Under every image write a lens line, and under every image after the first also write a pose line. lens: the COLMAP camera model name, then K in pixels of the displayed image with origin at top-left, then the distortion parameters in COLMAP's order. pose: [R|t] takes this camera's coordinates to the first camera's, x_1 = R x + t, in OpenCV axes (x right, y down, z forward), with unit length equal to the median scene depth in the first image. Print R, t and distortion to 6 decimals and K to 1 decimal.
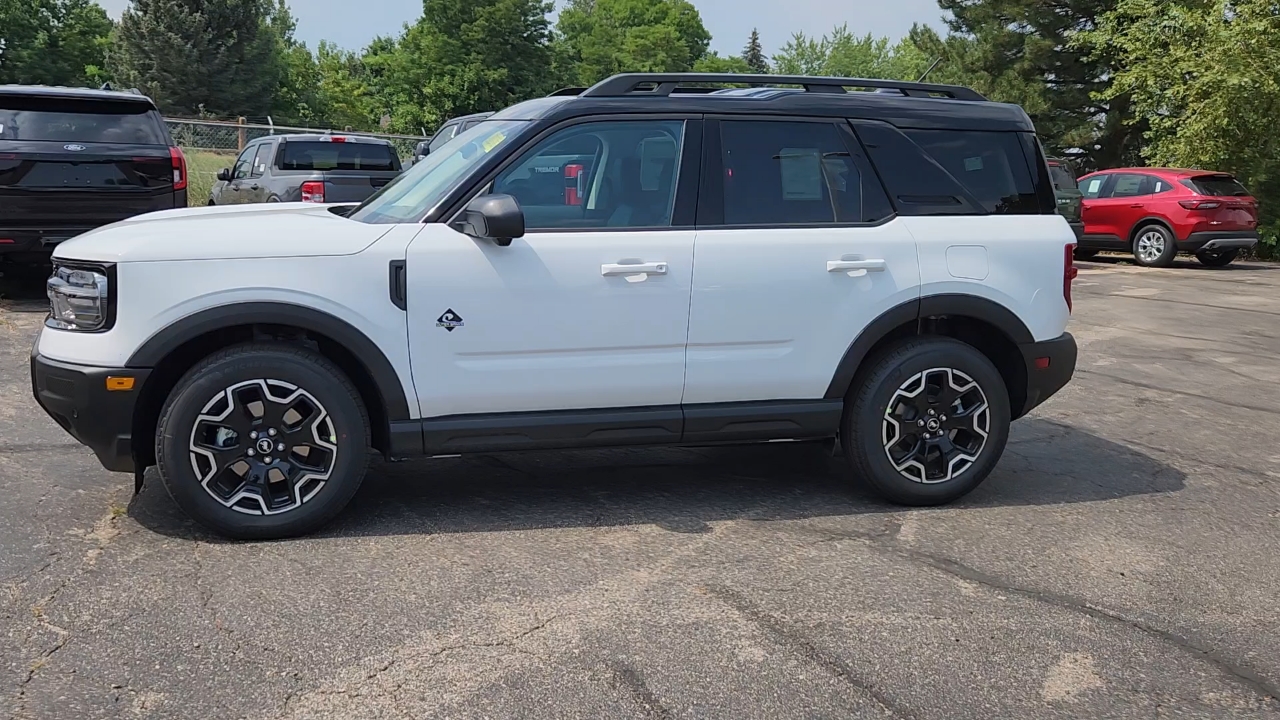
lens RADIAL K [[1097.6, 0, 627.8], [0, 1097.6, 364.7], [0, 0, 1]] dist [0.015949, 0.004839]
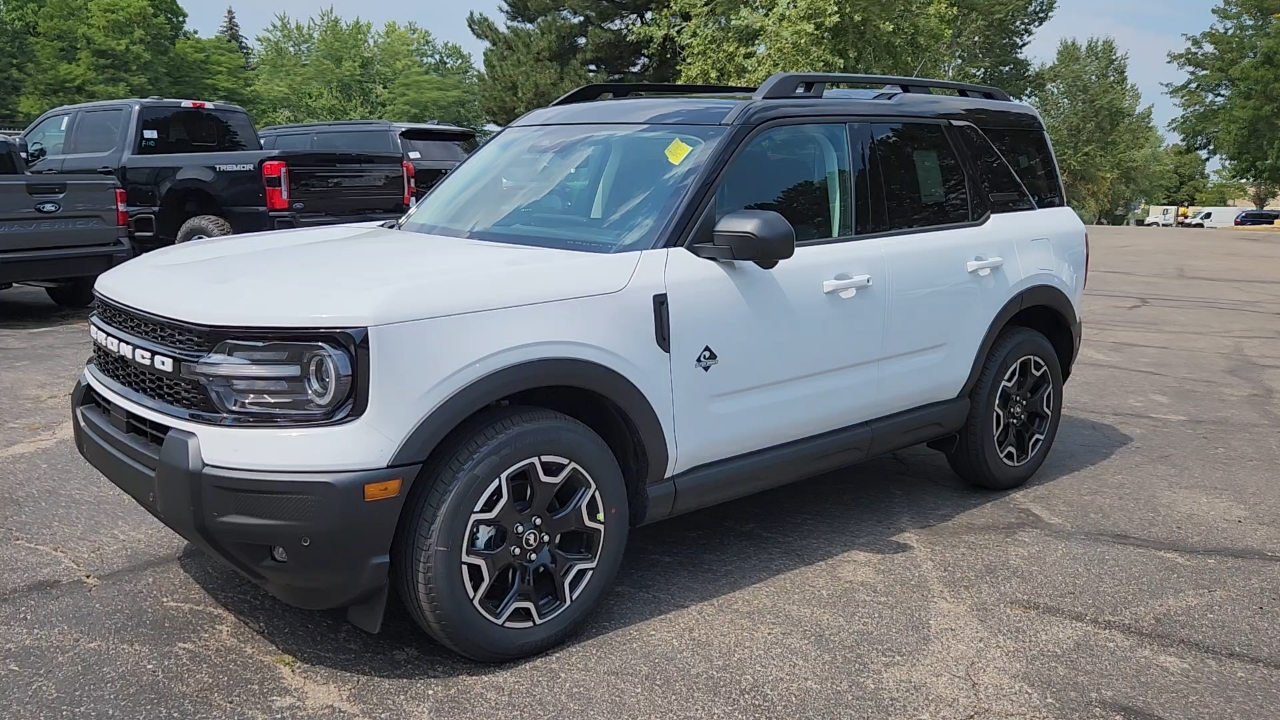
lens RADIAL K [[1097.6, 0, 630.1], [0, 1097.6, 360.0], [0, 0, 1]] dist [0.015949, 0.004839]
pose [[0.892692, -0.100887, 0.439229, -0.545142], [0.096825, 0.994796, 0.031709, -0.066651], [-0.440143, 0.014222, 0.897815, 0.229911]]
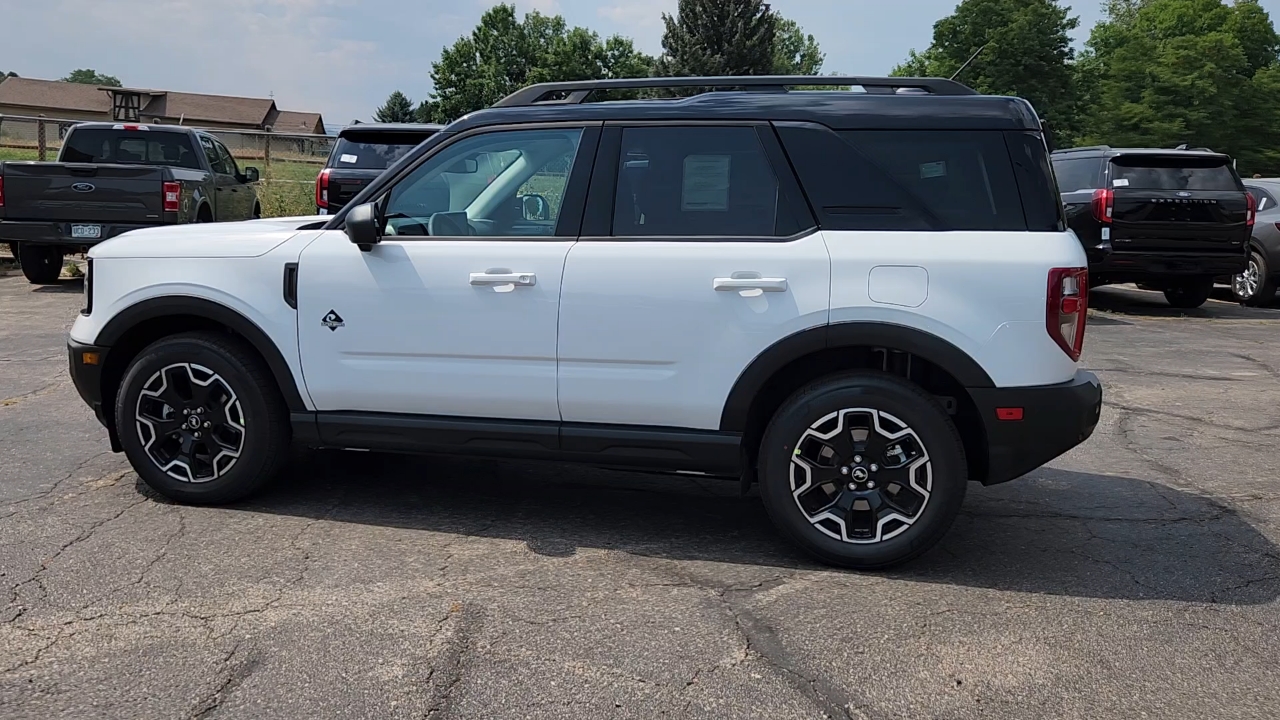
lens RADIAL K [[1097.6, 0, 626.3], [0, 1097.6, 357.3], [0, 0, 1]] dist [0.015949, 0.004839]
pose [[0.888301, 0.062457, -0.454994, 0.530827], [-0.077137, 0.996926, -0.013751, -0.011052], [0.452737, 0.047312, 0.890388, 0.164443]]
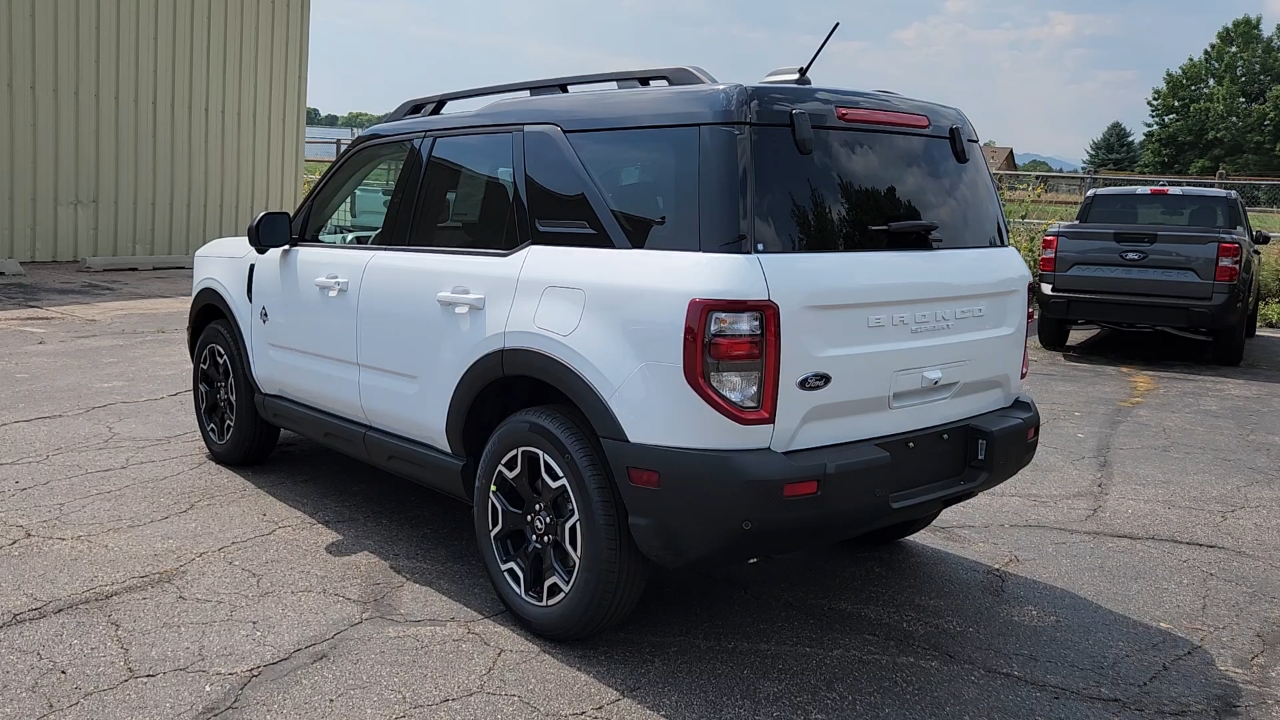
lens RADIAL K [[1097.6, 0, 623.7], [0, 1097.6, 357.6], [0, 0, 1]] dist [0.015949, 0.004839]
pose [[0.430239, 0.110999, -0.895865, 1.015755], [-0.174531, 0.983915, 0.038090, -0.100965], [0.885682, 0.139969, 0.442691, 0.750760]]
